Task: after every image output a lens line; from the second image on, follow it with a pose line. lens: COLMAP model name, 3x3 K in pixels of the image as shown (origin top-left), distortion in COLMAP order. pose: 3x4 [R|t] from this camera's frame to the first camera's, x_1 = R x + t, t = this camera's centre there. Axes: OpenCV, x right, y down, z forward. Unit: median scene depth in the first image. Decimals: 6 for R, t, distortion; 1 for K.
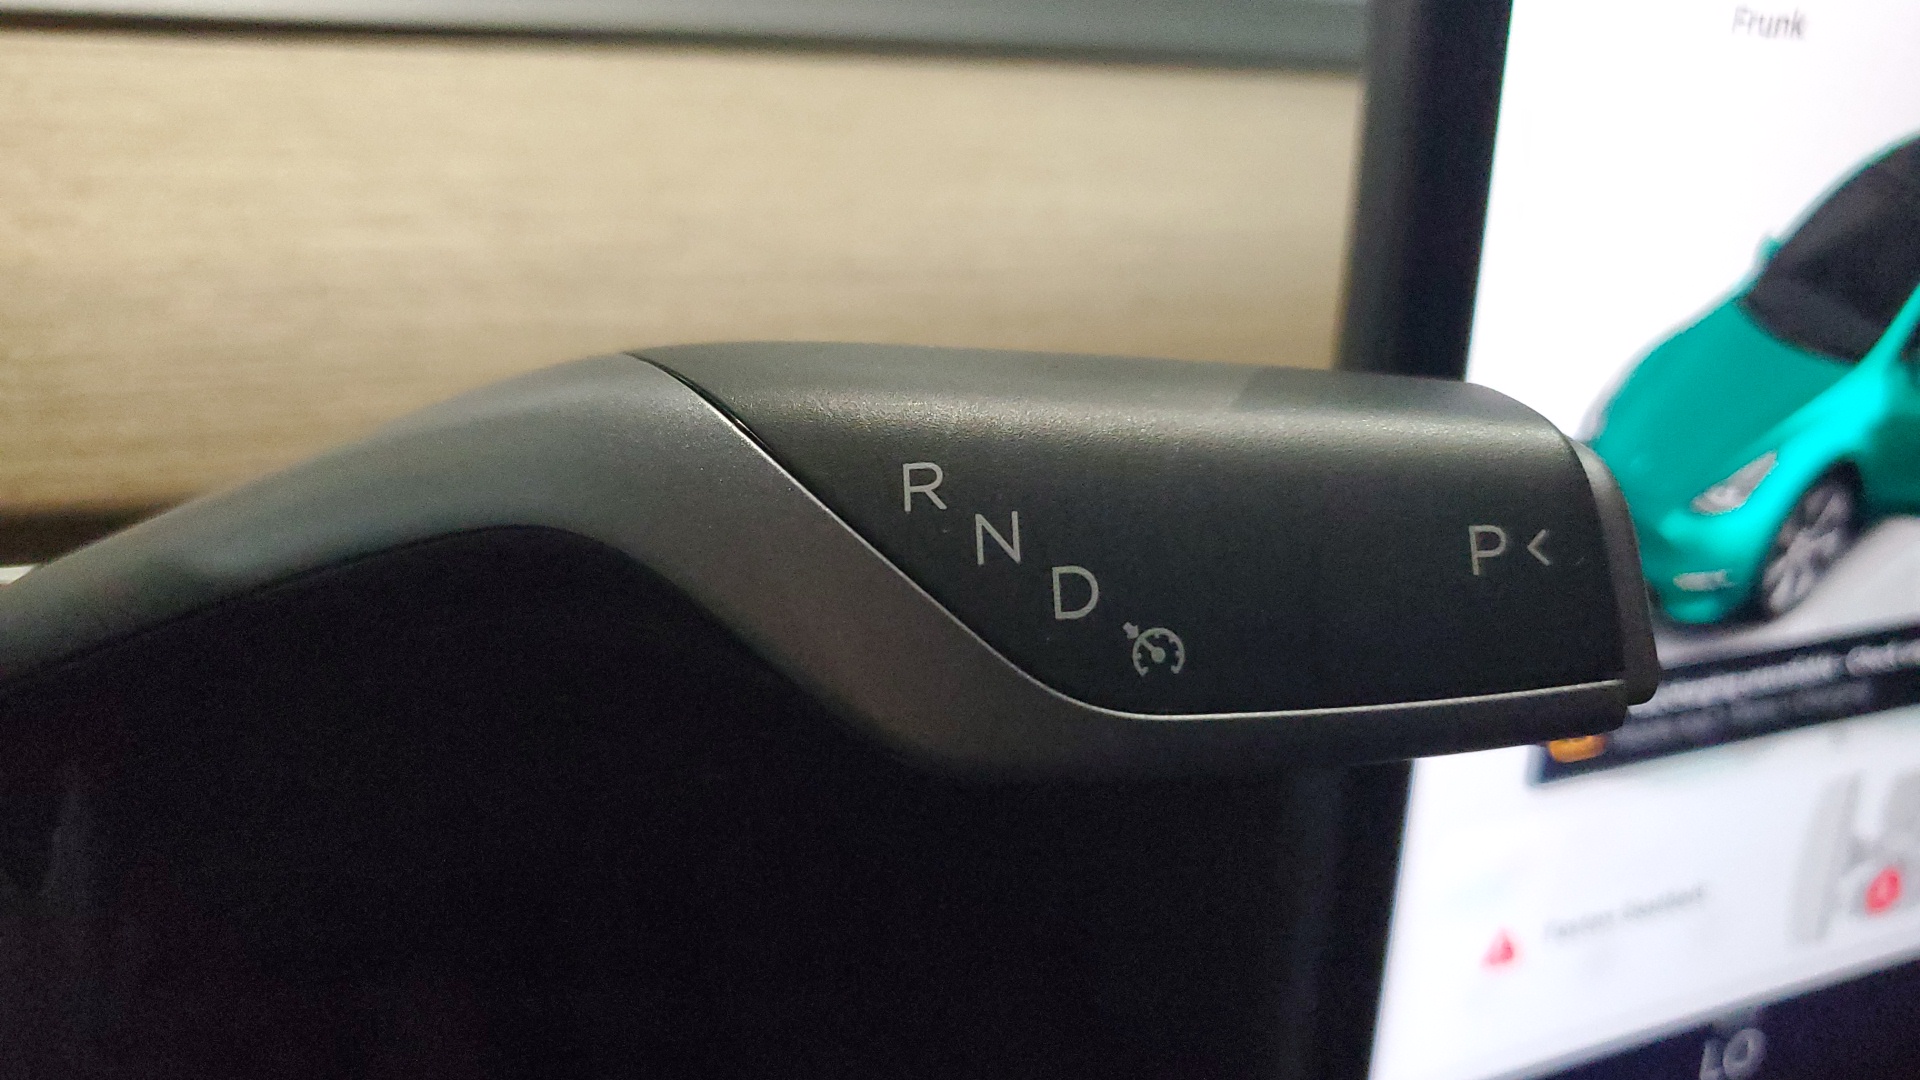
lens RADIAL K [[1503.5, 0, 969.4], [0, 1503.5, 547.5], [0, 0, 1]] dist [-0.000979, 0.007377]
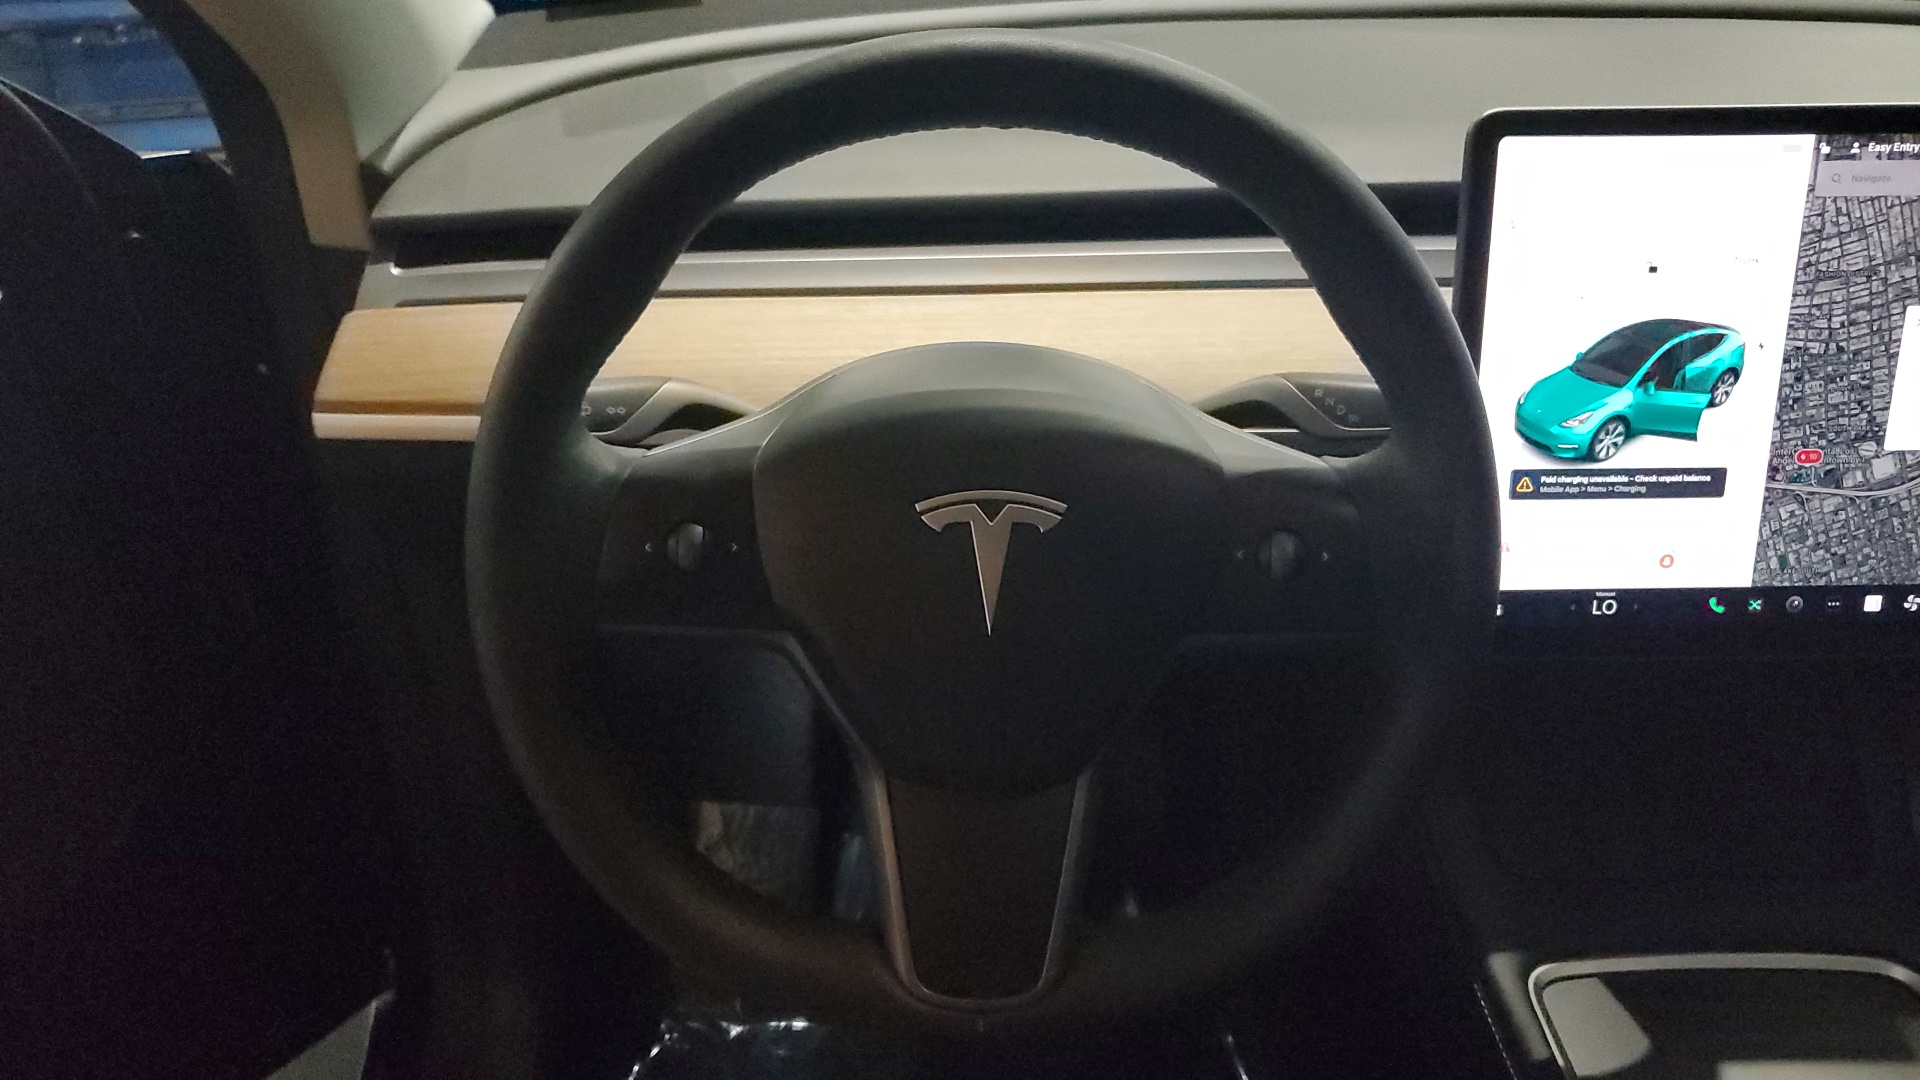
lens RADIAL K [[1503.5, 0, 969.4], [0, 1503.5, 547.5], [0, 0, 1]] dist [-0.000979, 0.007377]
pose [[0.921713, 0.054091, -0.384083, 0.546736], [-0.071653, 0.996930, -0.031553, 0.462569], [0.381197, 0.056604, 0.922759, -2.744988]]
